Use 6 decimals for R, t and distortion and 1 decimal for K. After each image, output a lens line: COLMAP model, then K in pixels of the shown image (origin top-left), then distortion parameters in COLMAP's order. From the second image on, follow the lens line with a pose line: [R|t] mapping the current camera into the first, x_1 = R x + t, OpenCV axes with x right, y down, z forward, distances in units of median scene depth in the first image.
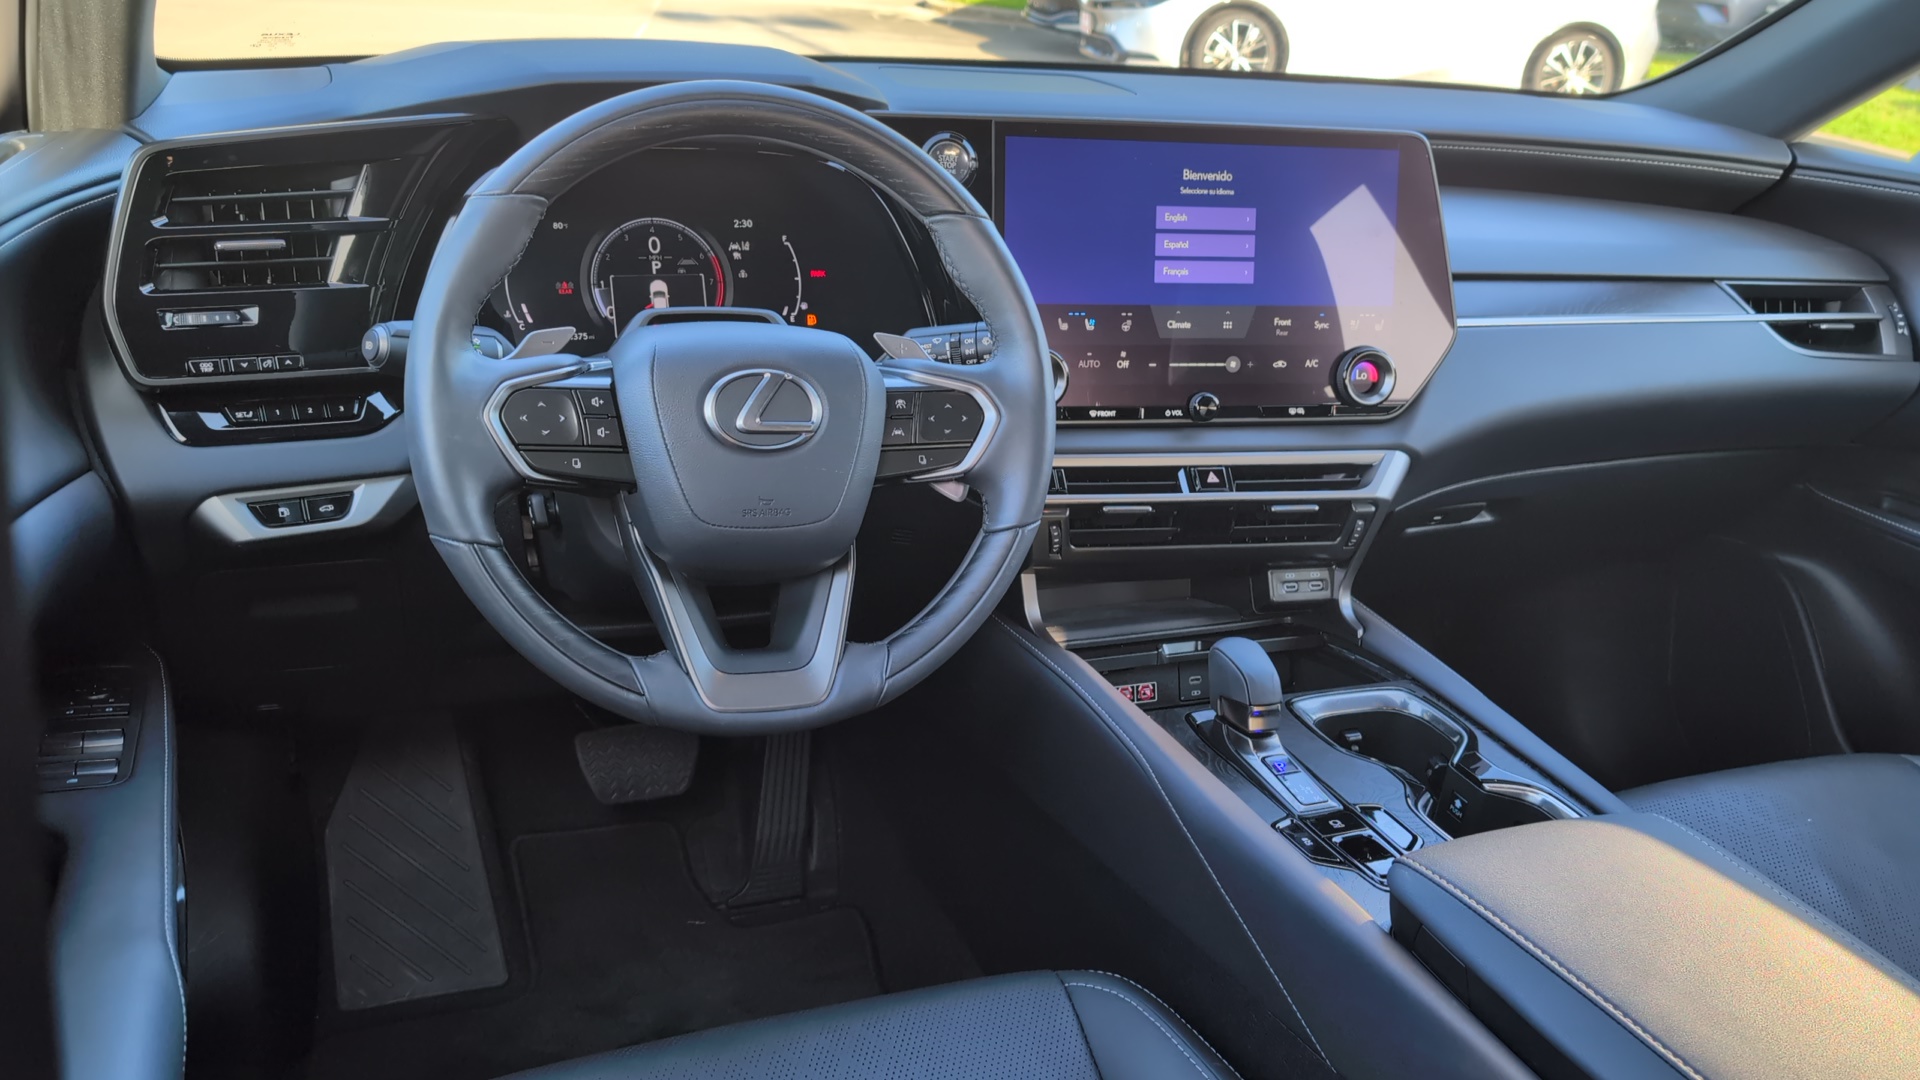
lens RADIAL K [[1600.9, 0, 961.9], [0, 1600.9, 522.0], [0, 0, 1]] dist [0.028266, -0.006323]
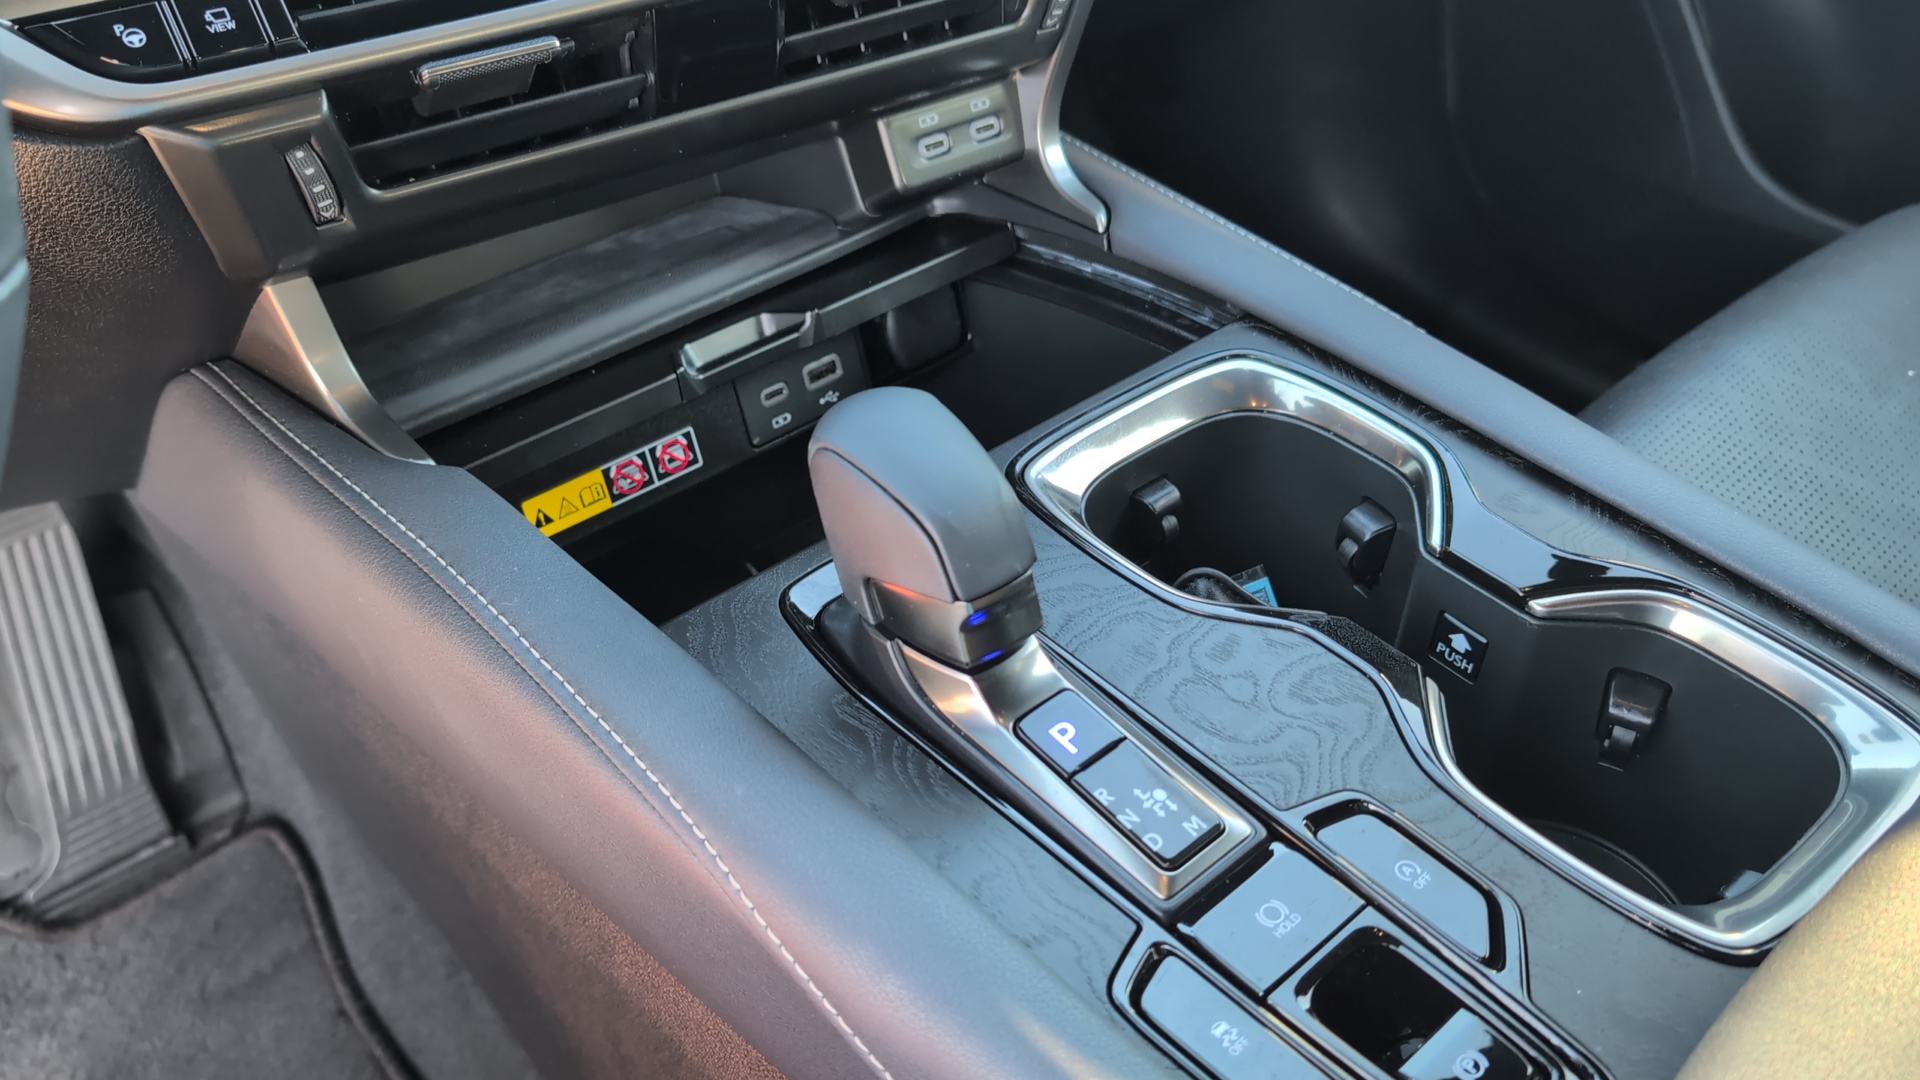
lens RADIAL K [[1600.9, 0, 961.9], [0, 1600.9, 522.0], [0, 0, 1]] dist [0.028266, -0.006323]
pose [[0.942009, -0.264097, 0.207054, 0.096888], [0.181115, 0.919514, 0.348842, -0.018679], [-0.282517, -0.291112, 0.914023, 0.586522]]
